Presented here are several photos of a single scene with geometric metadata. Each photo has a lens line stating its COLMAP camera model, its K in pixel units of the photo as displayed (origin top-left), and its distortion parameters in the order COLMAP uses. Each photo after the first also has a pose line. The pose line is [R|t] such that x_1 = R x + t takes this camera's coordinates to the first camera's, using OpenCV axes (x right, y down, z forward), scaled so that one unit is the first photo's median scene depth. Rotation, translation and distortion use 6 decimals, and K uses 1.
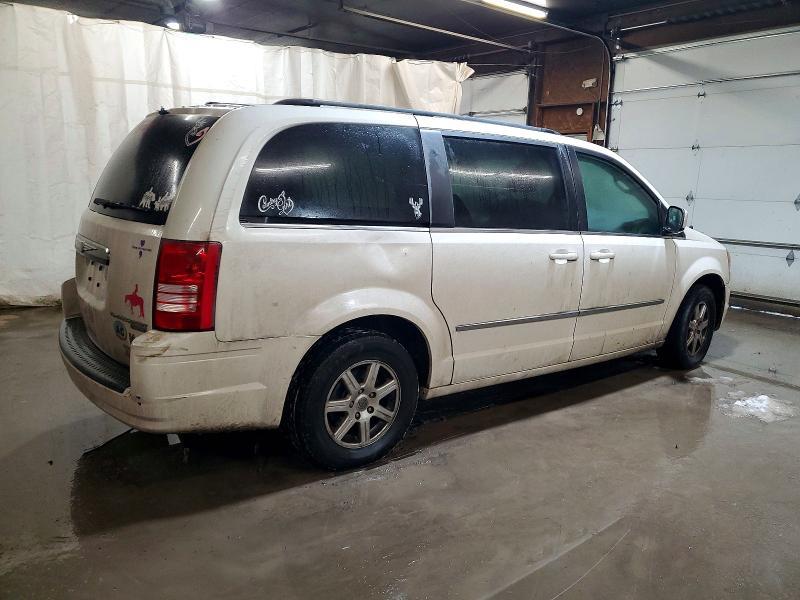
lens RADIAL K [[689.4, 0, 400.0], [0, 689.4, 300.0], [0, 0, 1]] dist [0.006447, 0.004834]
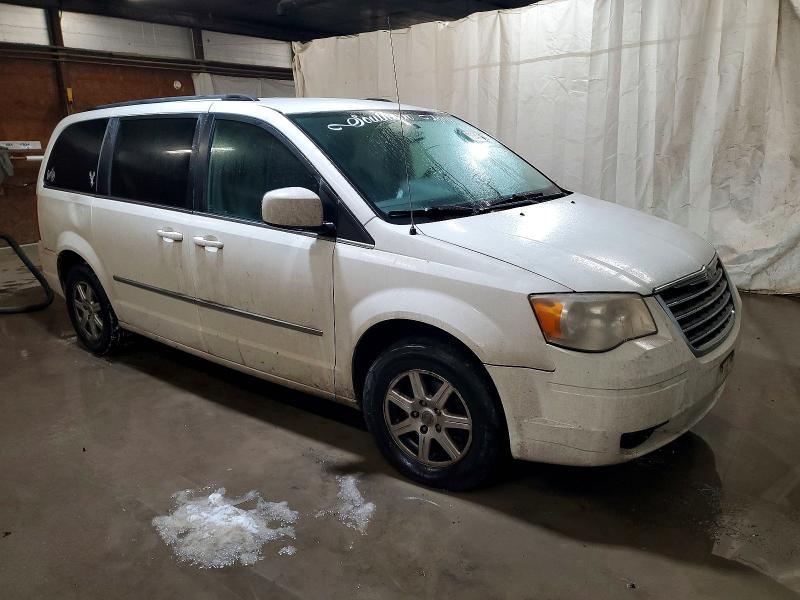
lens RADIAL K [[649.2, 0, 400.0], [0, 649.2, 300.0], [0, 0, 1]] dist [0.044699, -0.001208]
pose [[0.179524, 0.203087, -0.962563, 0.978224], [-0.142480, 0.973510, 0.178823, -0.150685], [0.973381, 0.105043, 0.203704, 0.934321]]
